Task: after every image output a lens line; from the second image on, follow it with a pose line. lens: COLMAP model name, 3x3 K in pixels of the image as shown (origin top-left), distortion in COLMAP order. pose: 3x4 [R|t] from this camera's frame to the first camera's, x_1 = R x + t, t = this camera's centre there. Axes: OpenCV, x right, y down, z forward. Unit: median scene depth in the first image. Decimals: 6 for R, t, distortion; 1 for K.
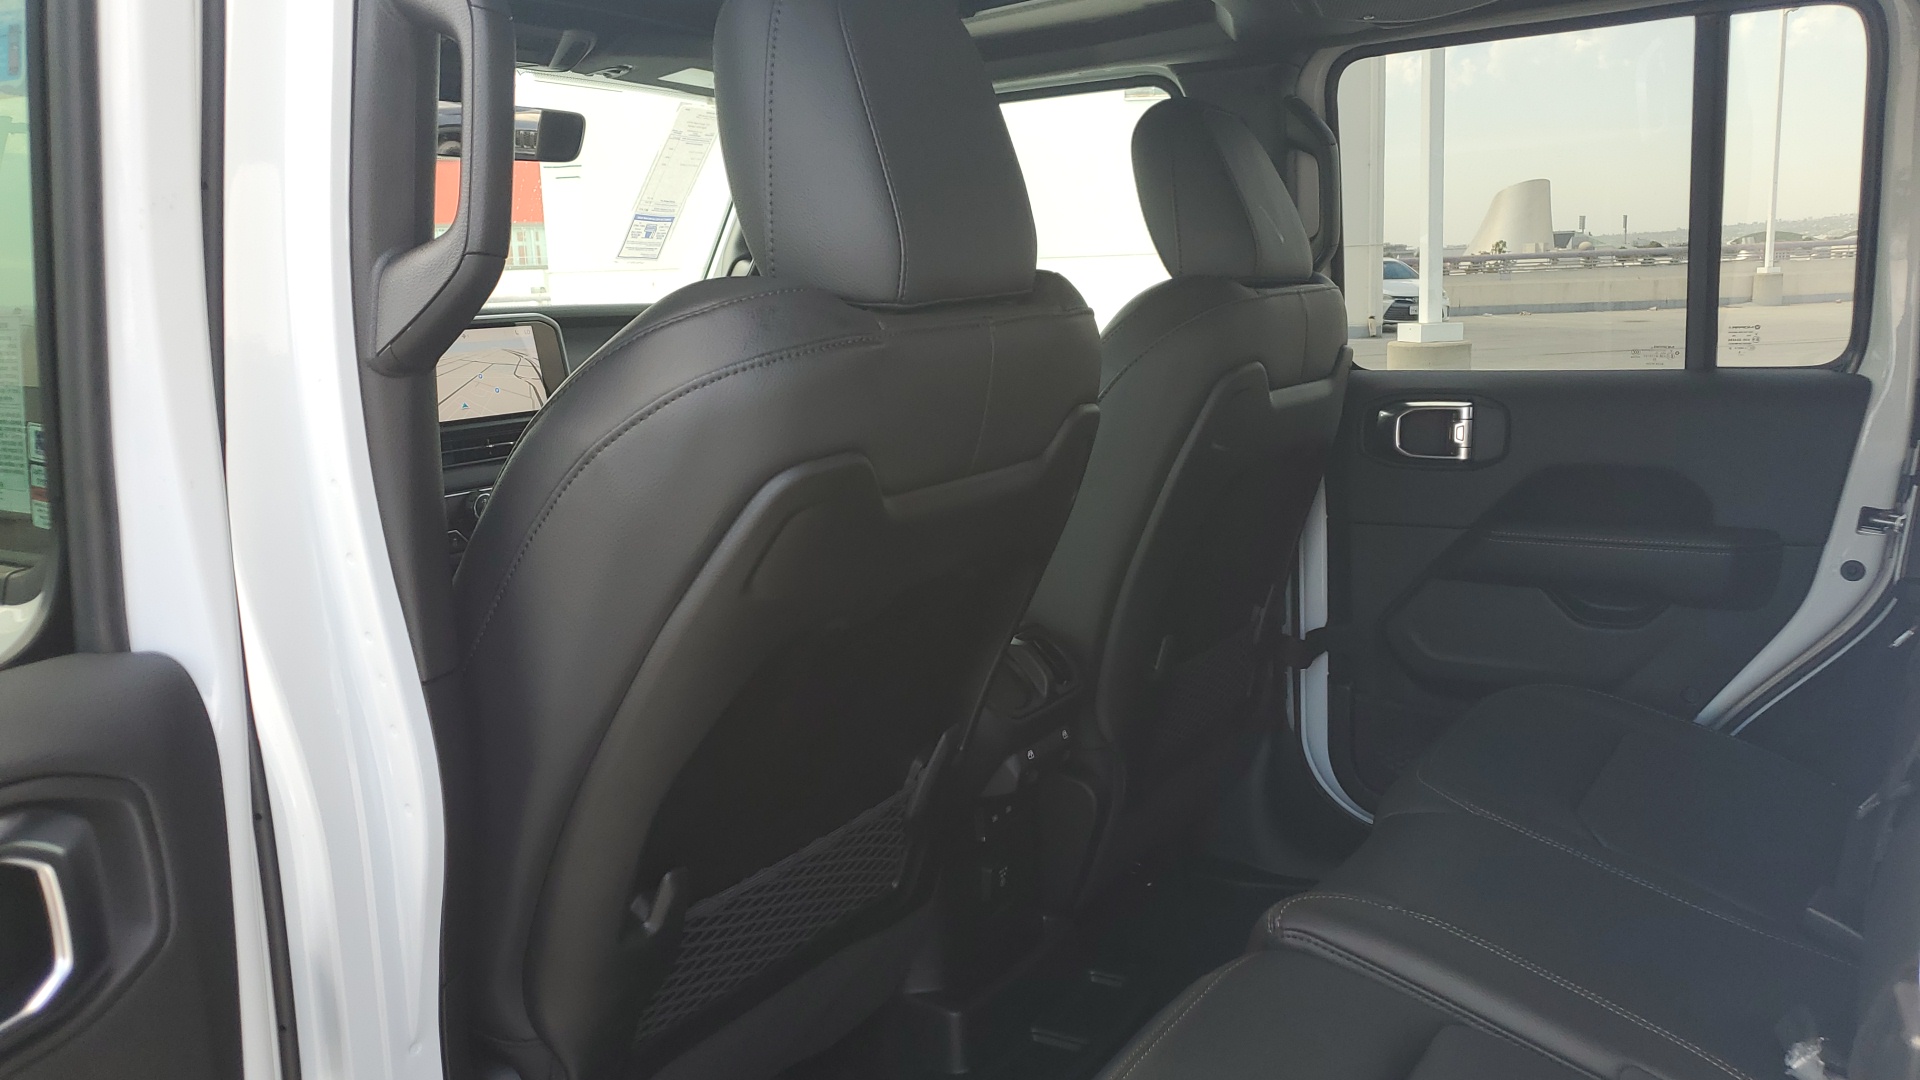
lens RADIAL K [[1488.4, 0, 969.4], [0, 1488.4, 536.9], [0, 0, 1]] dist [0.023461, -0.022253]
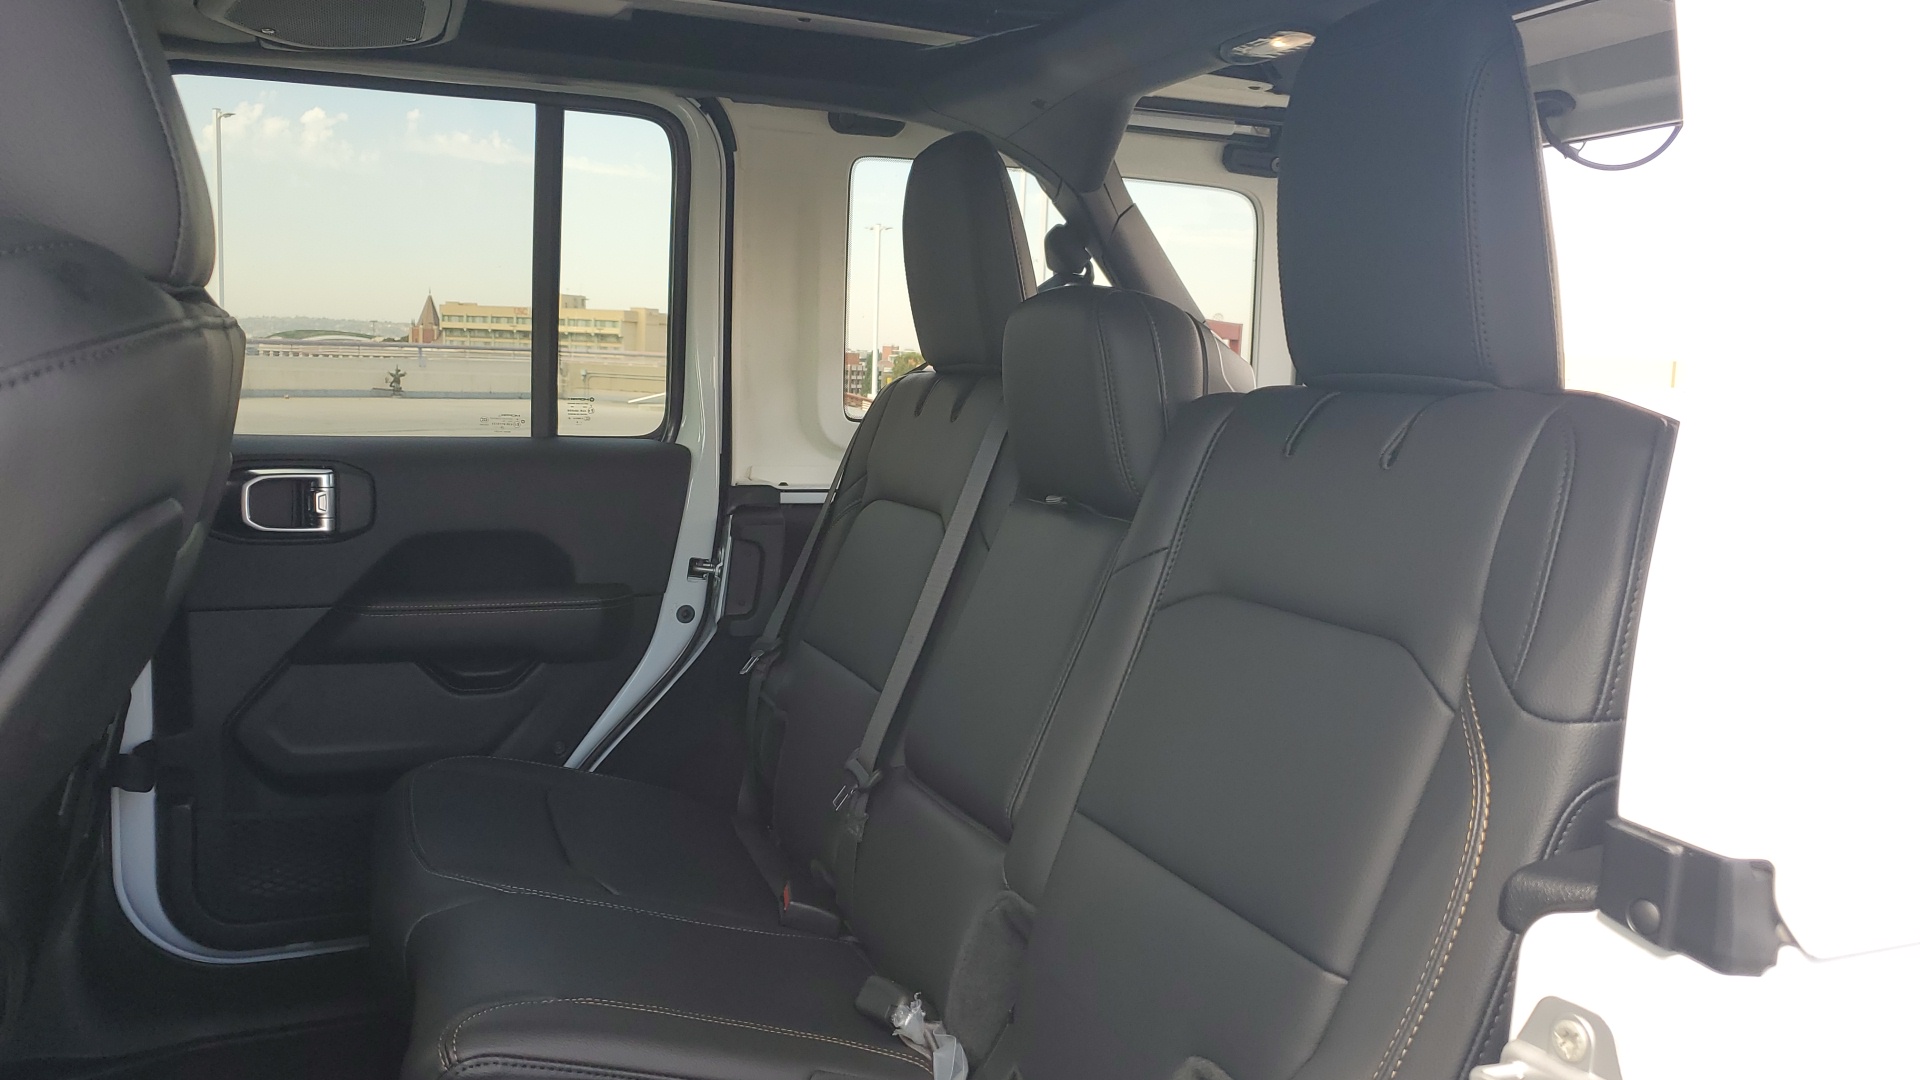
lens RADIAL K [[1488.4, 0, 949.1], [0, 1488.4, 538.7], [0, 0, 1]] dist [0.023461, -0.022253]
pose [[0.580587, -0.037812, 0.813320, -0.209122], [0.087467, 0.996037, -0.016132, 0.001118], [-0.809487, 0.080504, 0.581593, 0.163805]]
